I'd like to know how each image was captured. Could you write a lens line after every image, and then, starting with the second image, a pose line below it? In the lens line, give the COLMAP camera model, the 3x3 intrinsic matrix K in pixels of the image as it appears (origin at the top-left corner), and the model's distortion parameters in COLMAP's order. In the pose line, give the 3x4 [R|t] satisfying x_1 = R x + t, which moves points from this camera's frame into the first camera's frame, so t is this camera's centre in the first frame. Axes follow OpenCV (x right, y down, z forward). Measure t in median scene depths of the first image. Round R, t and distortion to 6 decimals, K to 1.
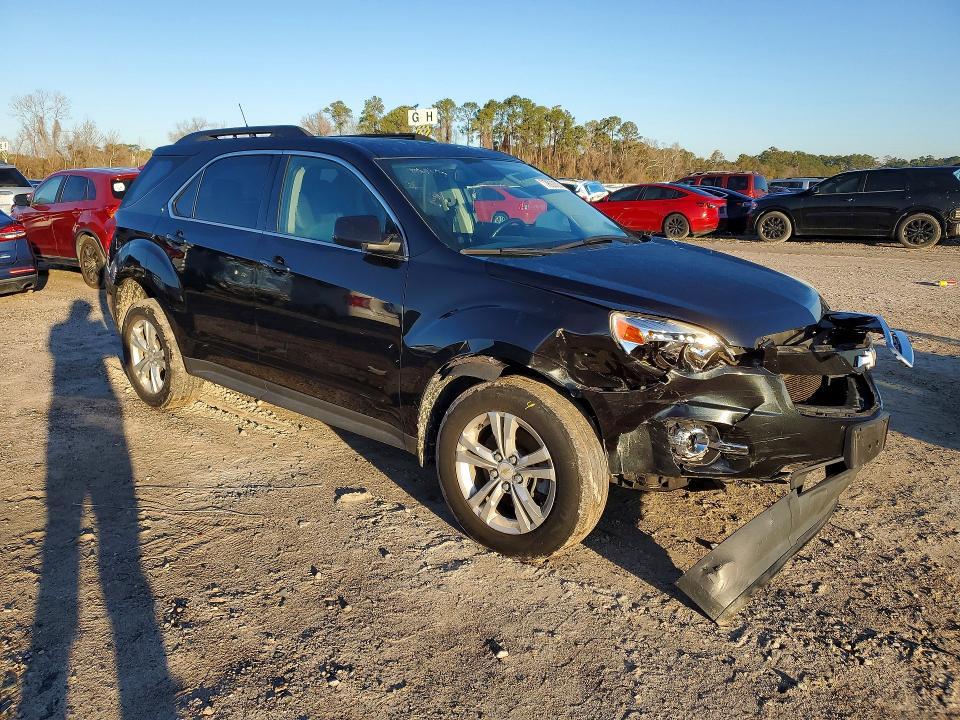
lens RADIAL K [[753.6, 0, 481.0], [0, 753.6, 361.3], [0, 0, 1]] dist [0.017410, 0.004566]
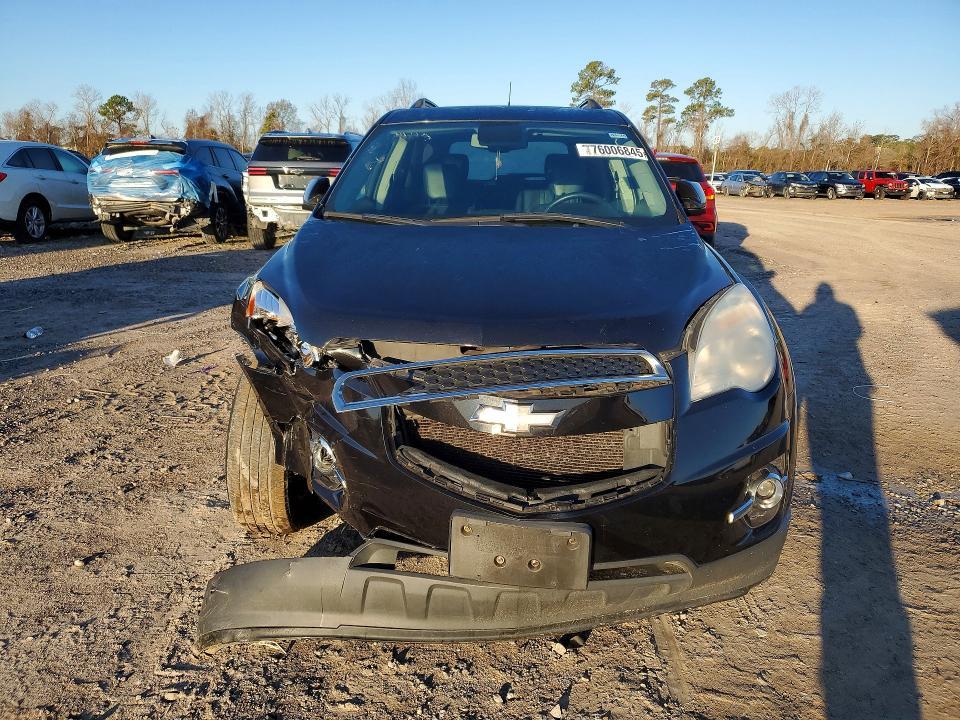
lens RADIAL K [[753.6, 0, 480.8], [0, 753.6, 358.5], [0, 0, 1]] dist [0.017410, 0.004566]
pose [[0.597540, 0.198985, -0.776757, 0.993056], [-0.195142, 0.975682, 0.099826, -0.107707], [0.777731, 0.091928, 0.621839, 0.623858]]
